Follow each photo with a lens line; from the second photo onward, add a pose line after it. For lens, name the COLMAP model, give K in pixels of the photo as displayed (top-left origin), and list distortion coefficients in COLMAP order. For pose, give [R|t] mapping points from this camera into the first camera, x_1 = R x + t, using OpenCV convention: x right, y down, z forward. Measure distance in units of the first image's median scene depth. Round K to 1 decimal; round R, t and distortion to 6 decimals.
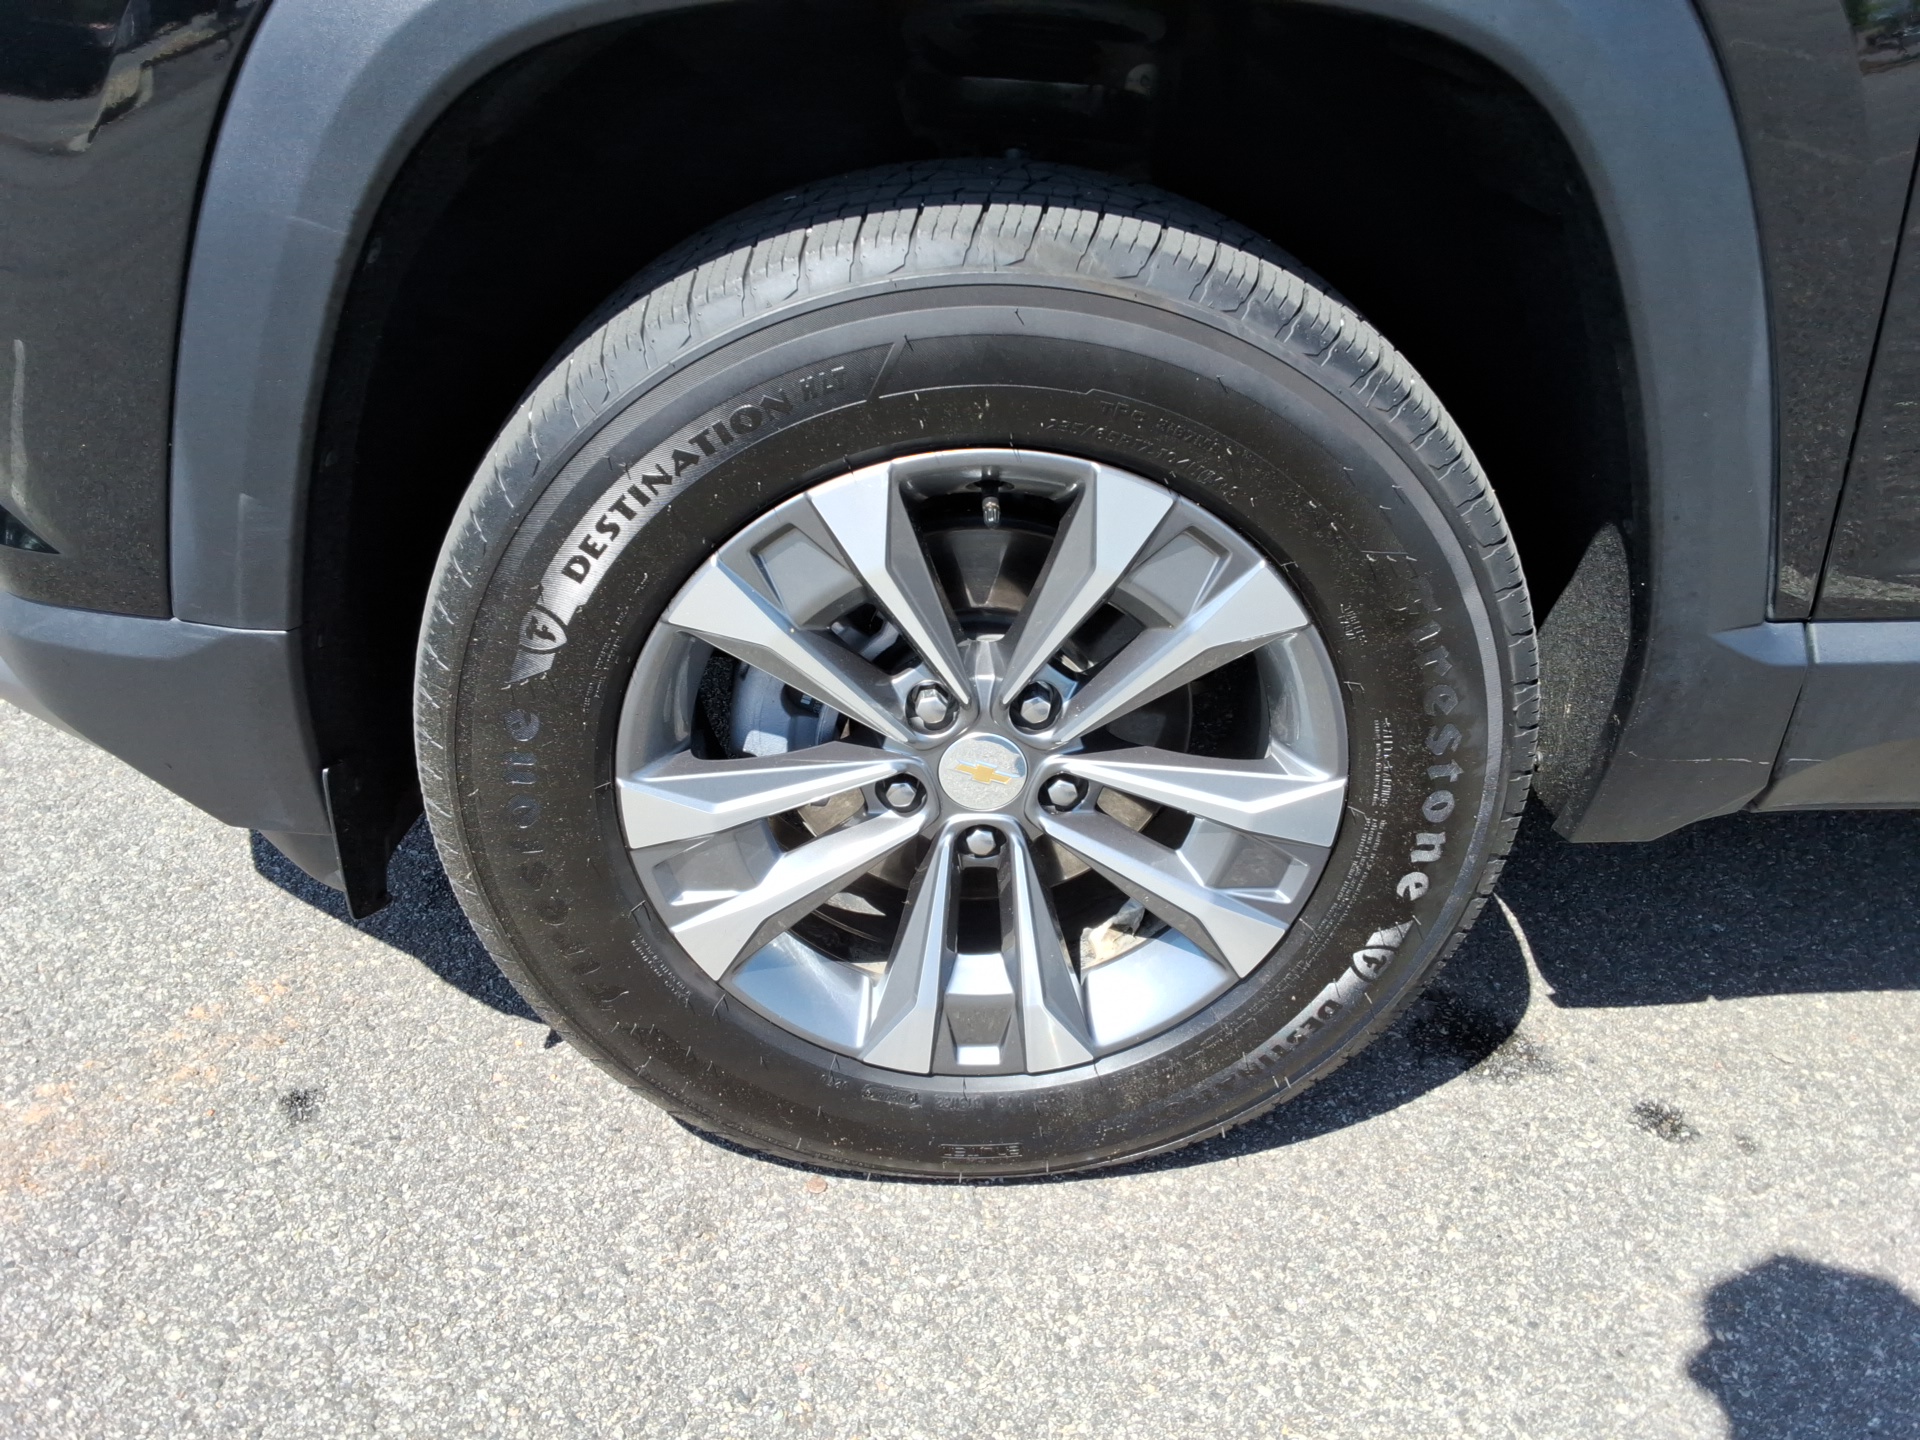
lens RADIAL K [[1548.5, 0, 983.5], [0, 1548.5, 702.8], [0, 0, 1]] dist [0.111104, -0.173423]
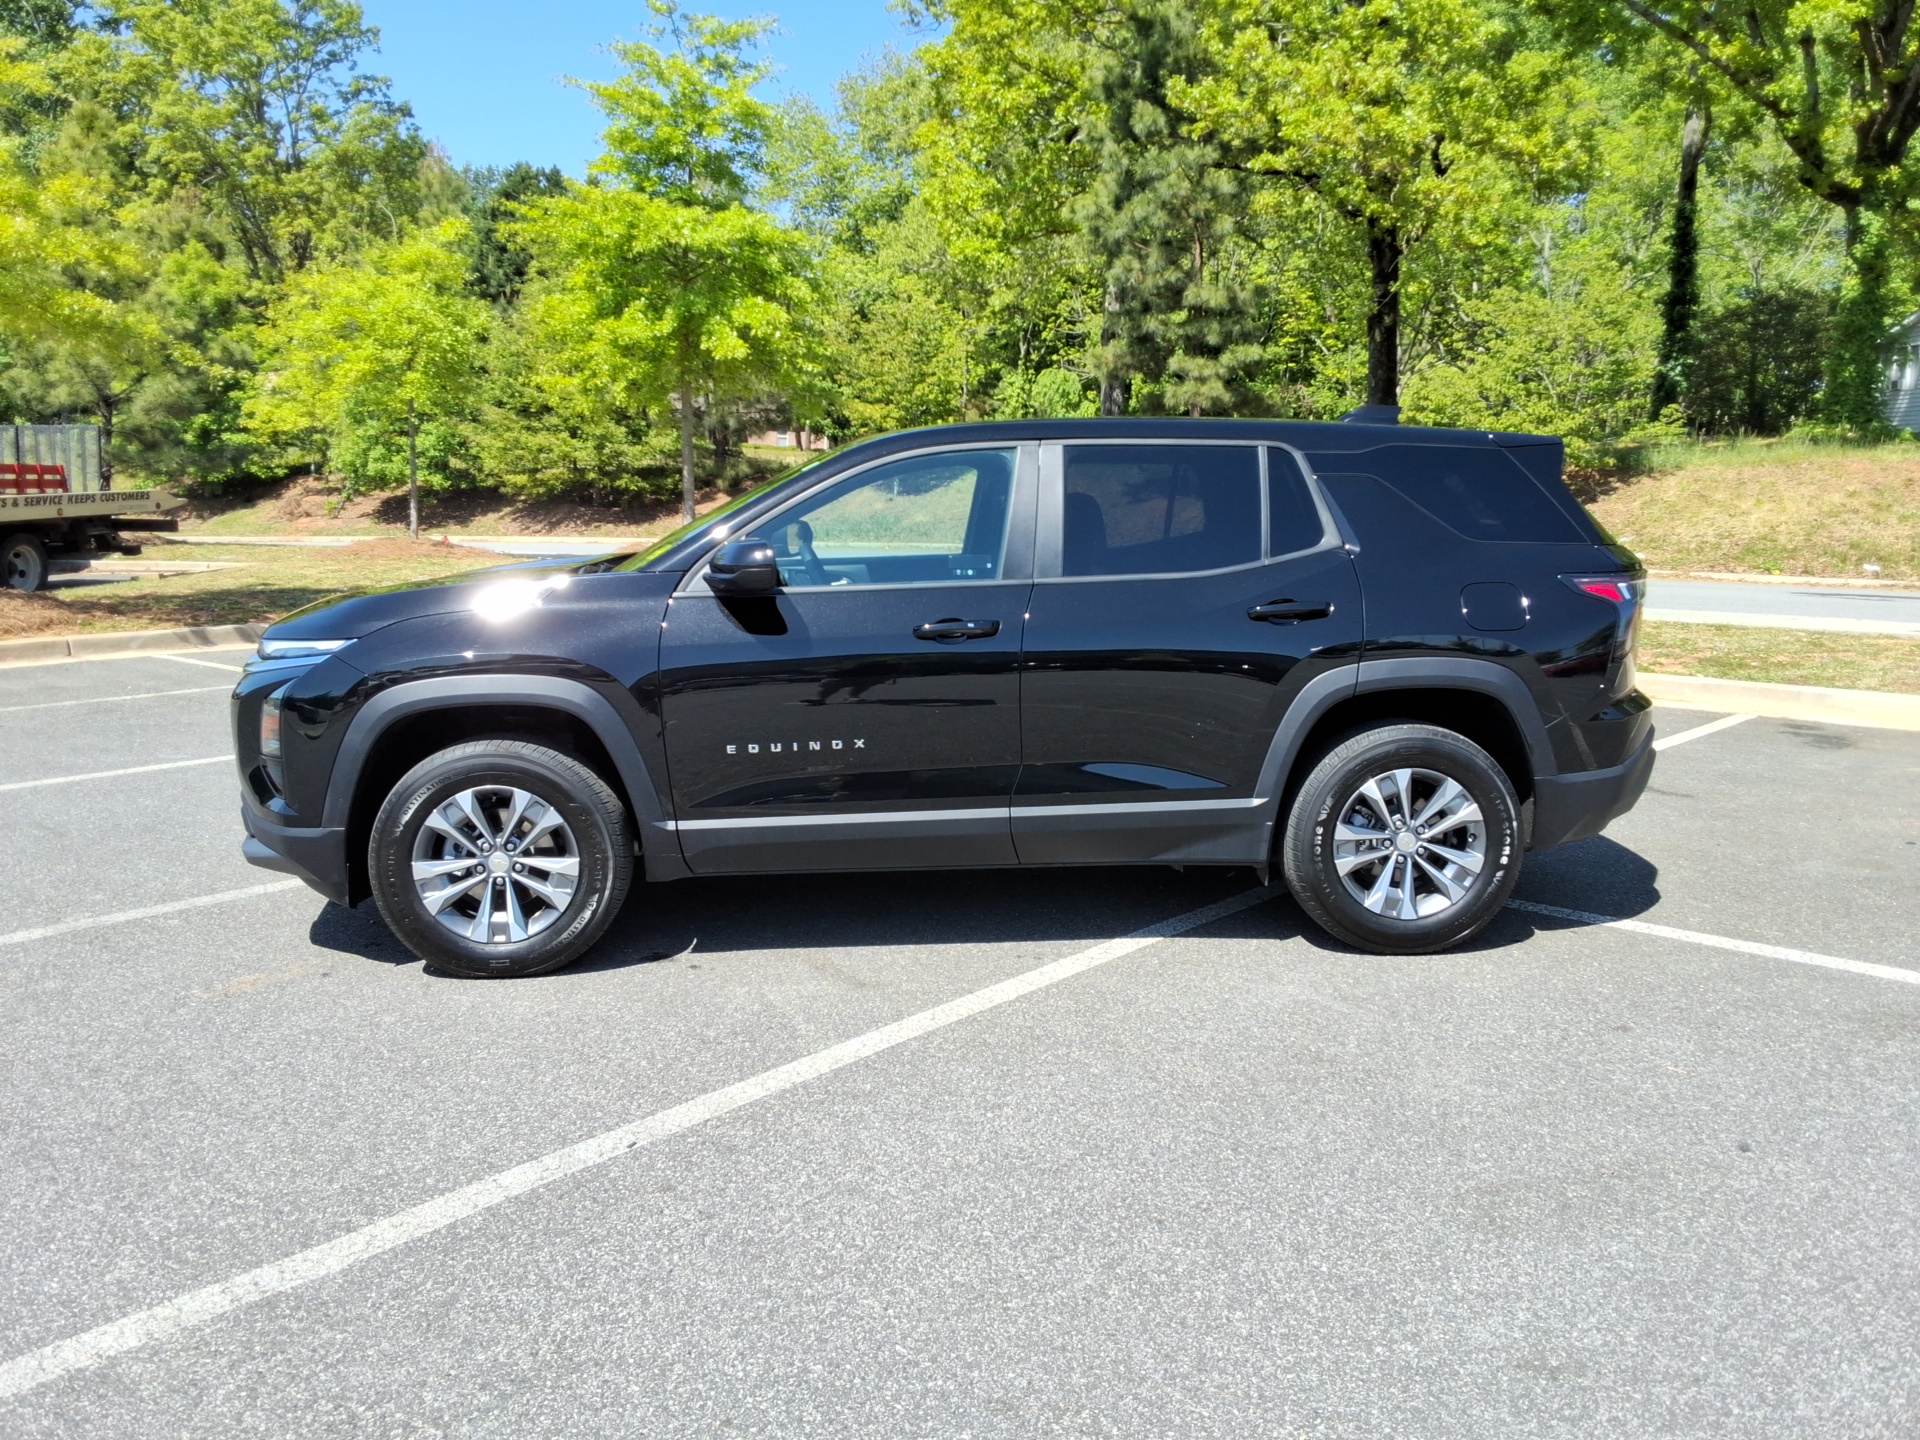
lens RADIAL K [[1533.3, 0, 976.1], [0, 1533.3, 715.7], [0, 0, 1]] dist [0.113347, -0.177568]
pose [[0.999054, -0.027753, 0.033468, 1.231117], [0.037603, 0.937970, -0.344672, 1.232344], [-0.021826, 0.345604, 0.938126, -3.333197]]
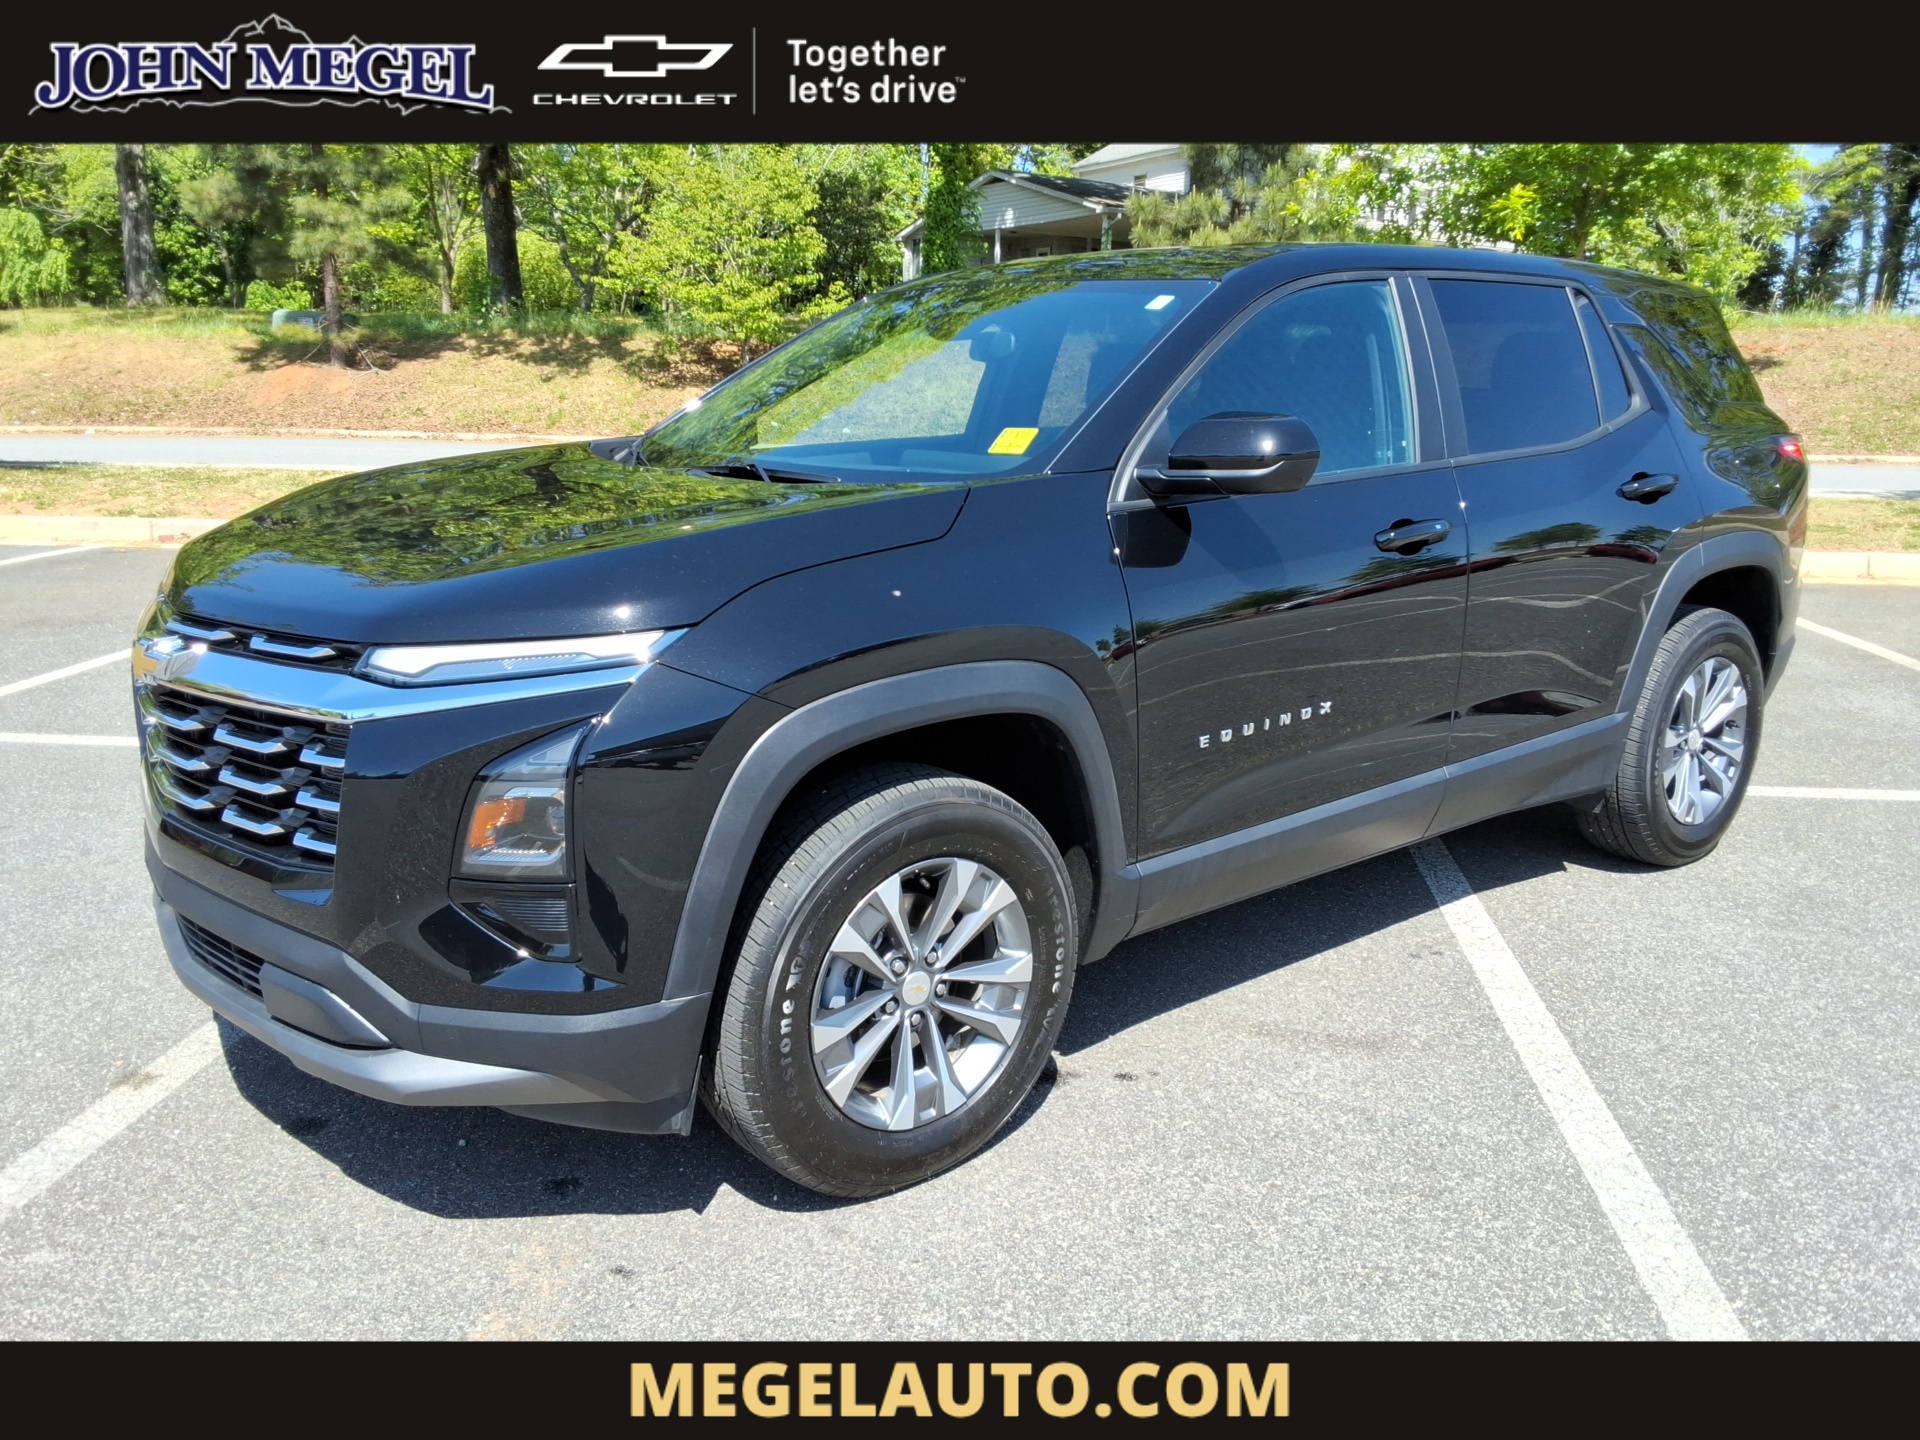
lens RADIAL K [[1533.3, 0, 976.1], [0, 1533.3, 715.7], [0, 0, 1]] dist [0.113347, -0.177568]
pose [[0.789791, -0.155113, 0.593440, -1.356490], [0.306249, 0.937996, -0.162405, 0.065182], [-0.531453, 0.310006, 0.788323, -1.189276]]
